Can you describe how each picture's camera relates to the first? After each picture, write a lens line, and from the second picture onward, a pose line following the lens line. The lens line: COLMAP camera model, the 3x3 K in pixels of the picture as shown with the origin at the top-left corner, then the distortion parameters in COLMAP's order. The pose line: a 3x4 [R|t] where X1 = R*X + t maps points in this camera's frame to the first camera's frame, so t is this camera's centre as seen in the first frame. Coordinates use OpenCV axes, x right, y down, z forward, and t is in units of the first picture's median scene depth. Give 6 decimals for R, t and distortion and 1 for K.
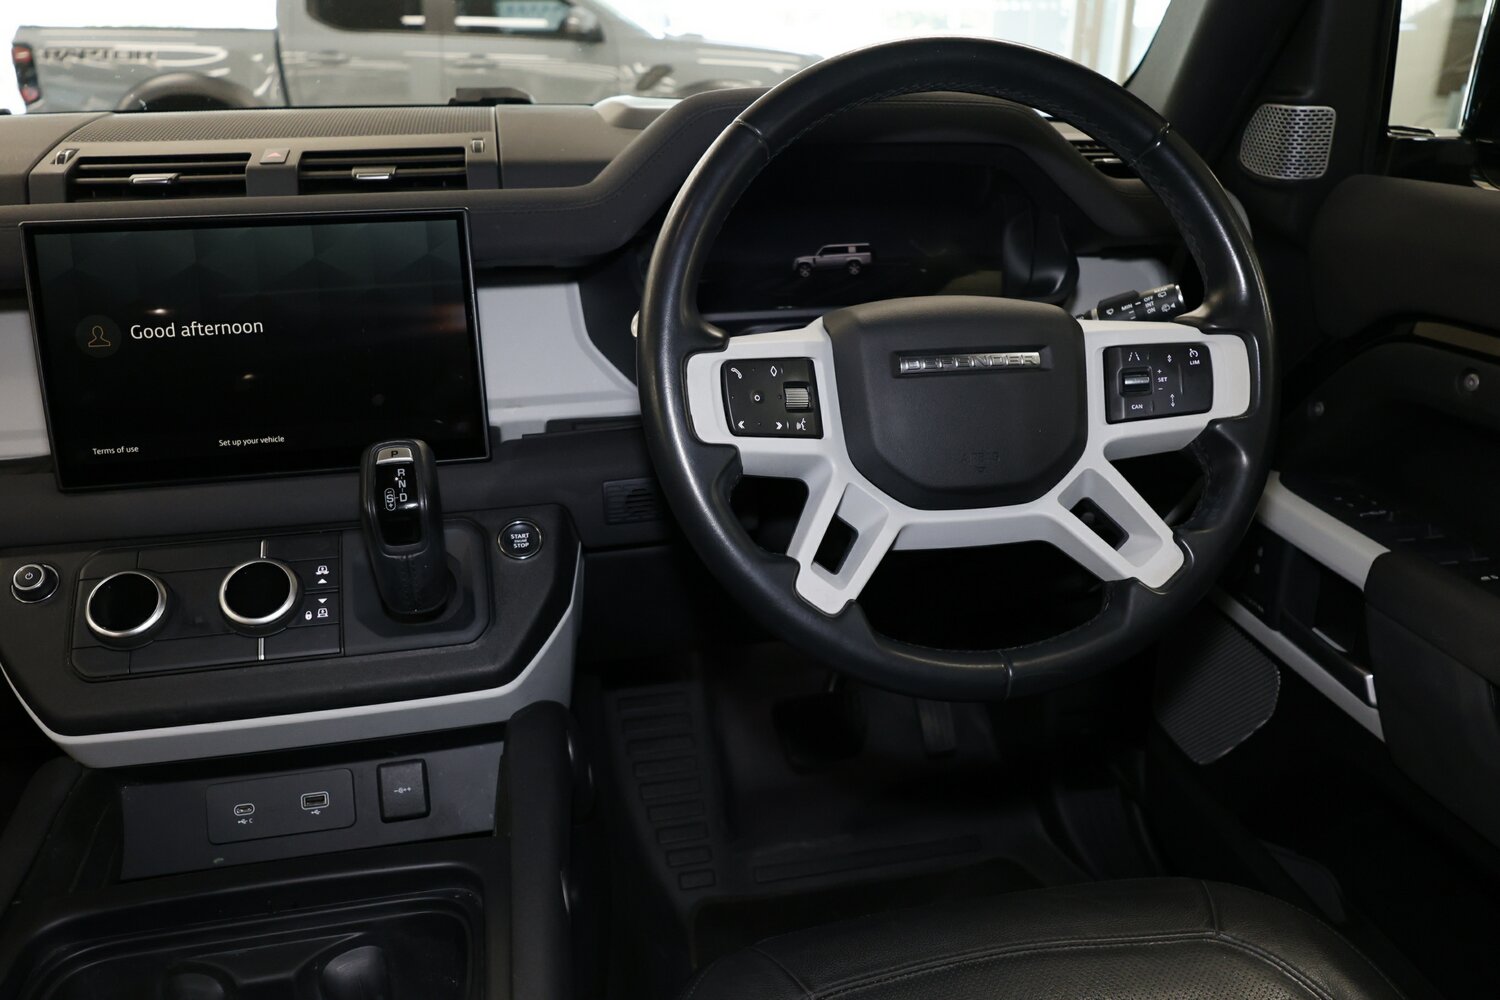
lens RADIAL K [[1258.3, 0, 750.0], [0, 1258.3, 500.0], [0, 0, 1]] dist [-0.011861, -0.001392]
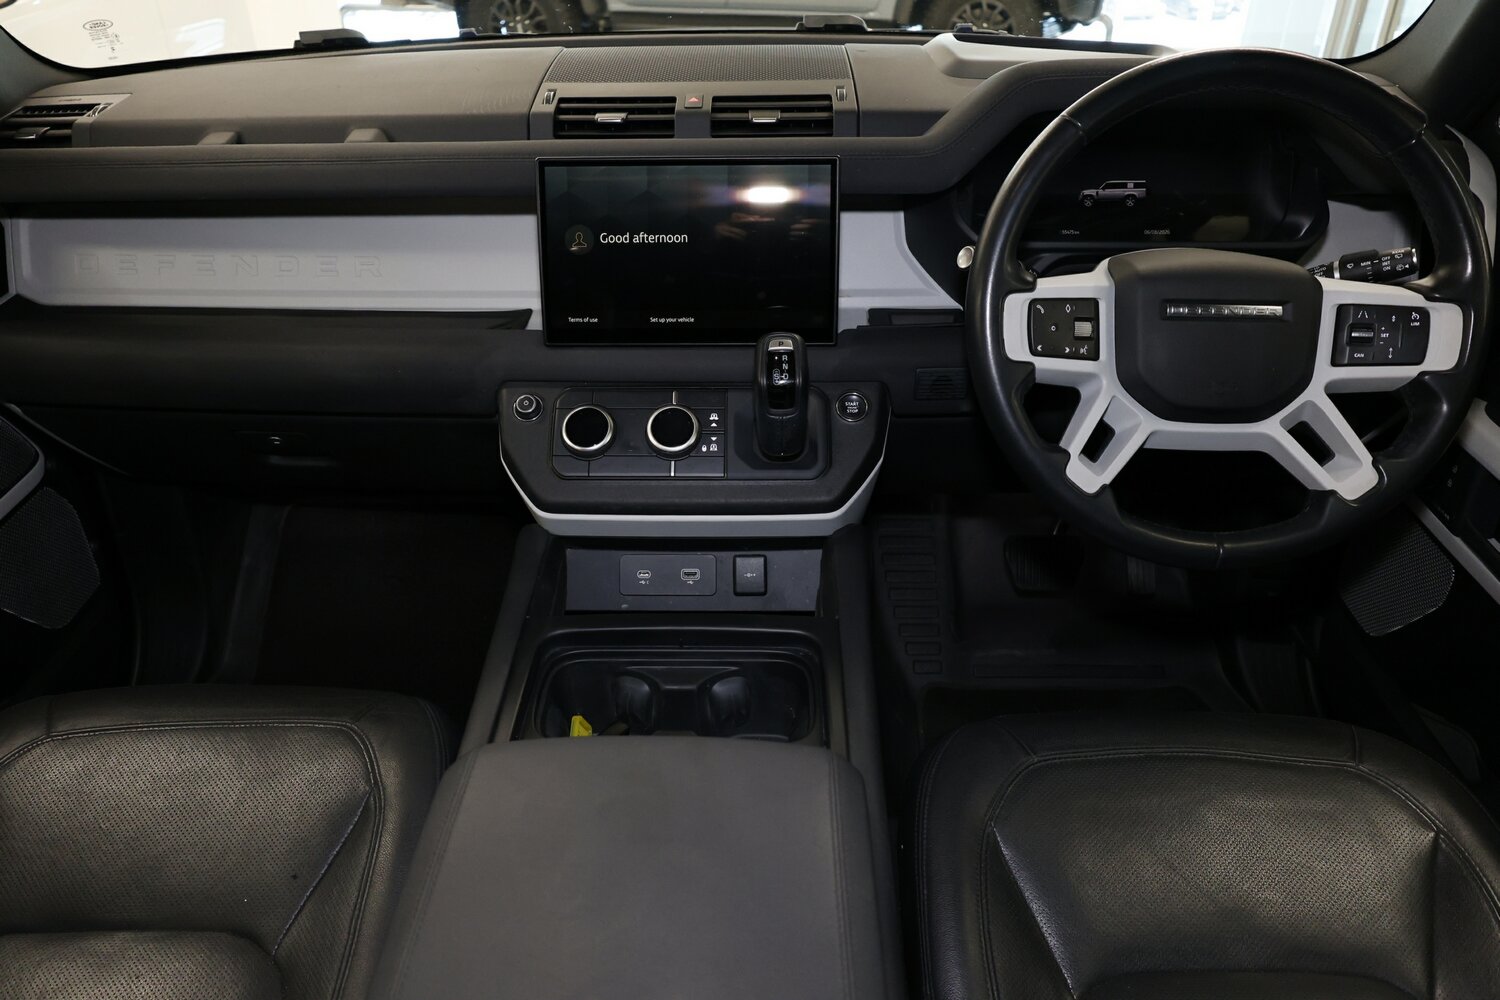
lens RADIAL K [[1063.5, 0, 750.0], [0, 1063.5, 500.0], [0, 0, 1]] dist [-0.019327, 0.000528]
pose [[0.971916, 0.115674, -0.204938, -0.047284], [-0.084849, 0.984529, 0.153308, -0.039763], [0.219501, -0.131614, 0.966694, -0.162510]]
